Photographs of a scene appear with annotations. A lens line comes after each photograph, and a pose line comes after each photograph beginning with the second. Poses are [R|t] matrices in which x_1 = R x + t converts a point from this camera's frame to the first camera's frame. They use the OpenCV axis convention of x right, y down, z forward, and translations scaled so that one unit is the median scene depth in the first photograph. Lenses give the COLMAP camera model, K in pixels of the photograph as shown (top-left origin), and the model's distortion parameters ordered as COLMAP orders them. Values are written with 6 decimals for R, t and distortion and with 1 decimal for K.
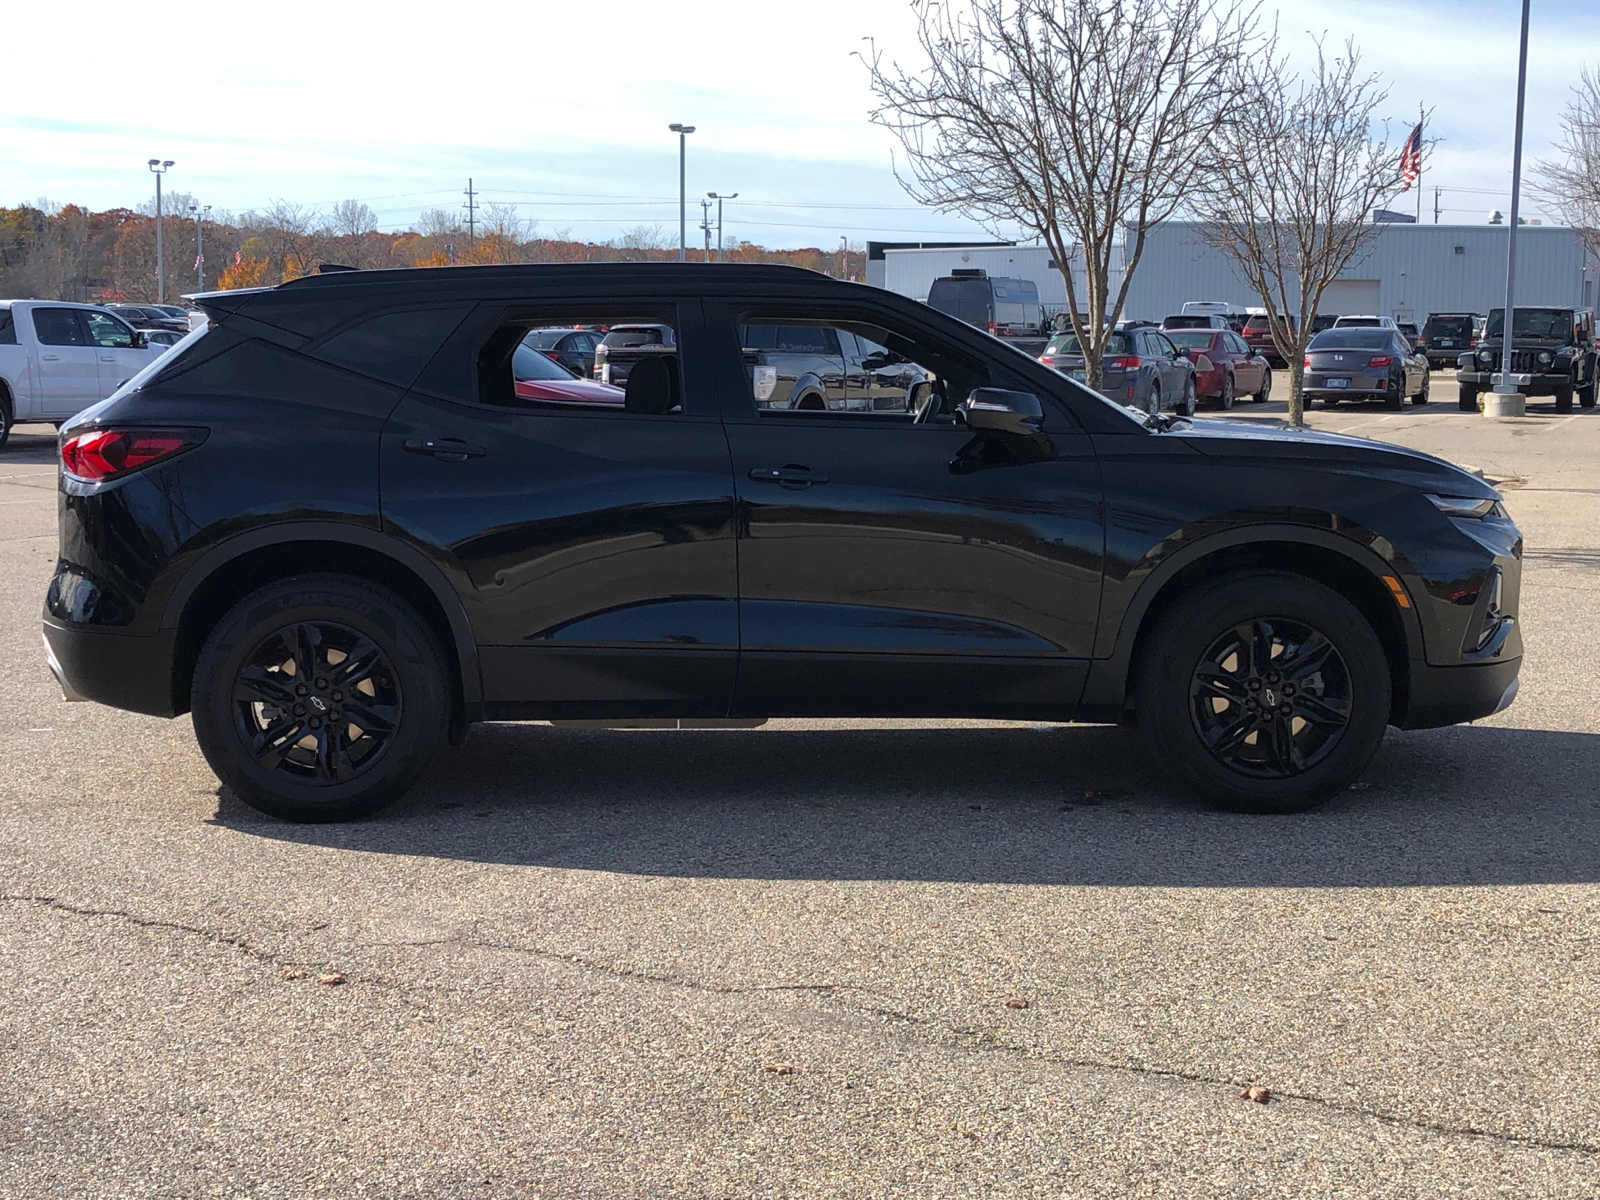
lens RADIAL K [[2258.3, 0, 814.5], [0, 2258.3, 607.4], [0, 0, 1]] dist [0.024651, 0.000000]
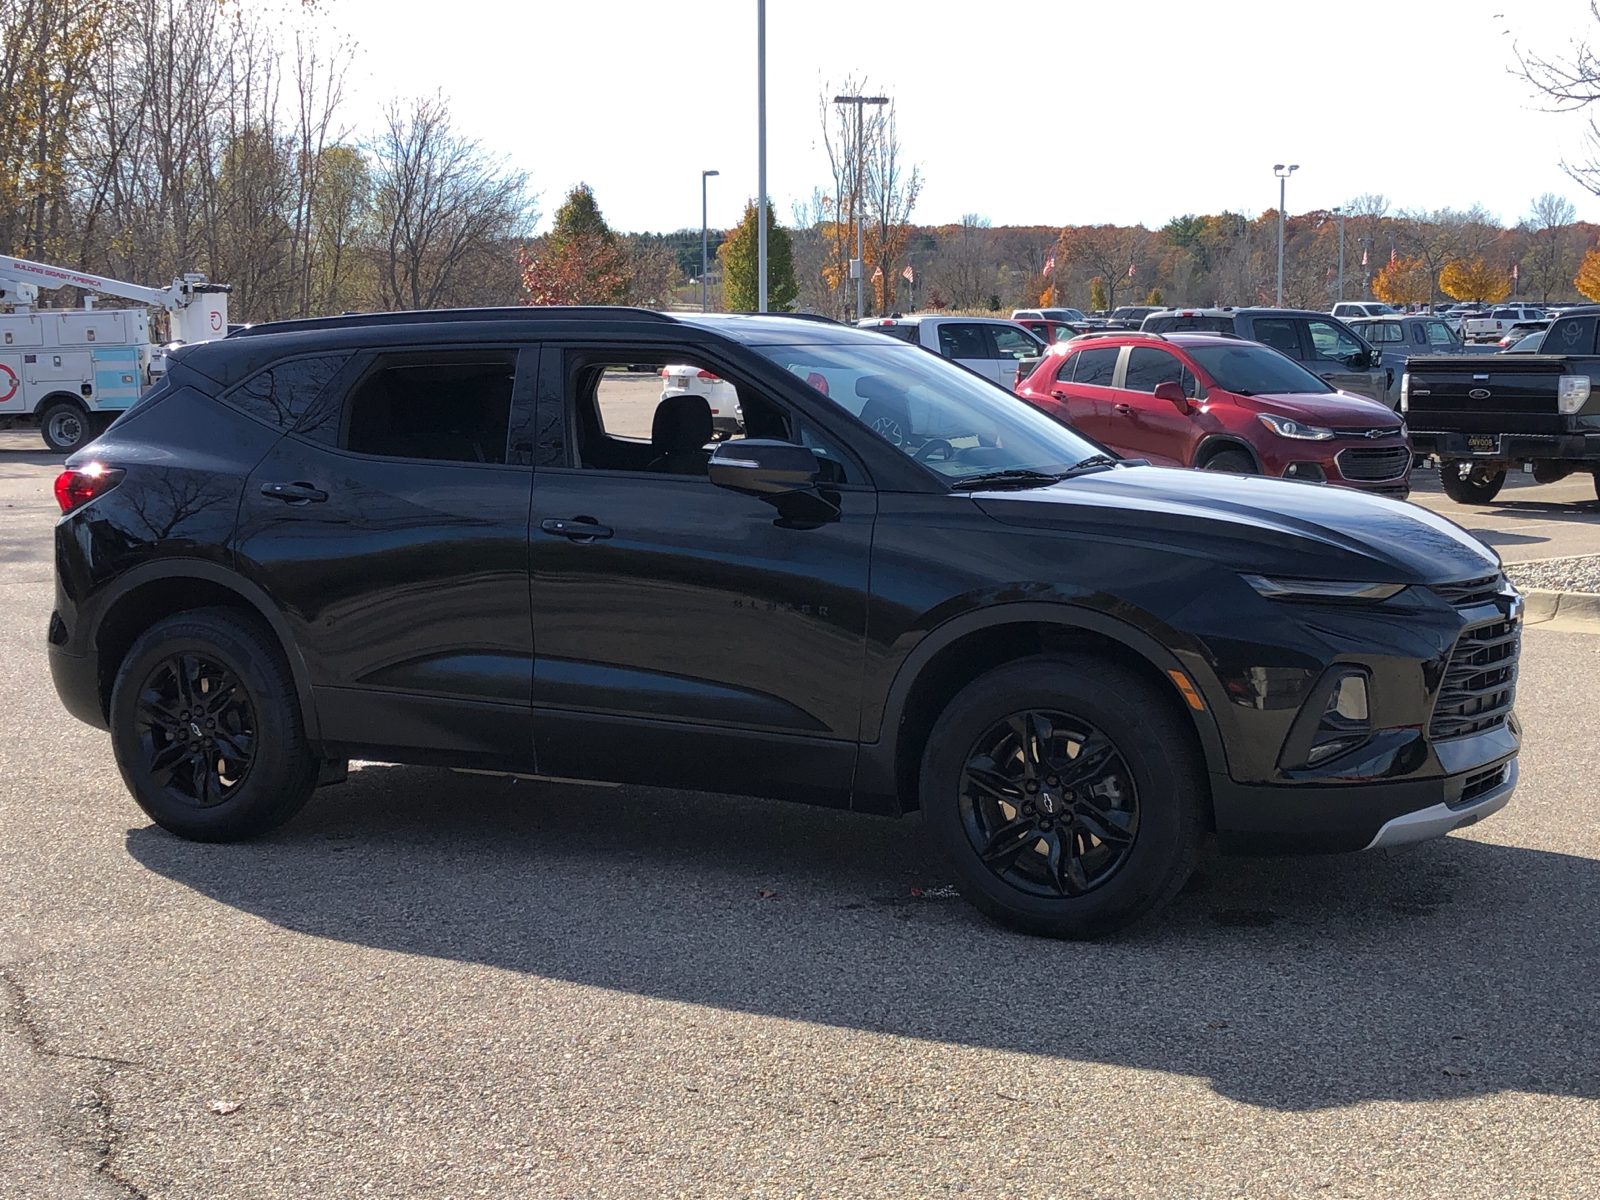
lens RADIAL K [[2258.3, 0, 795.5], [0, 2258.3, 600.1], [0, 0, 1]] dist [0.024651, 0.000000]
pose [[0.867566, 0.044278, -0.495347, 0.539066], [-0.045345, 0.998923, 0.009874, -0.041177], [0.495250, 0.013895, 0.868639, 0.204672]]
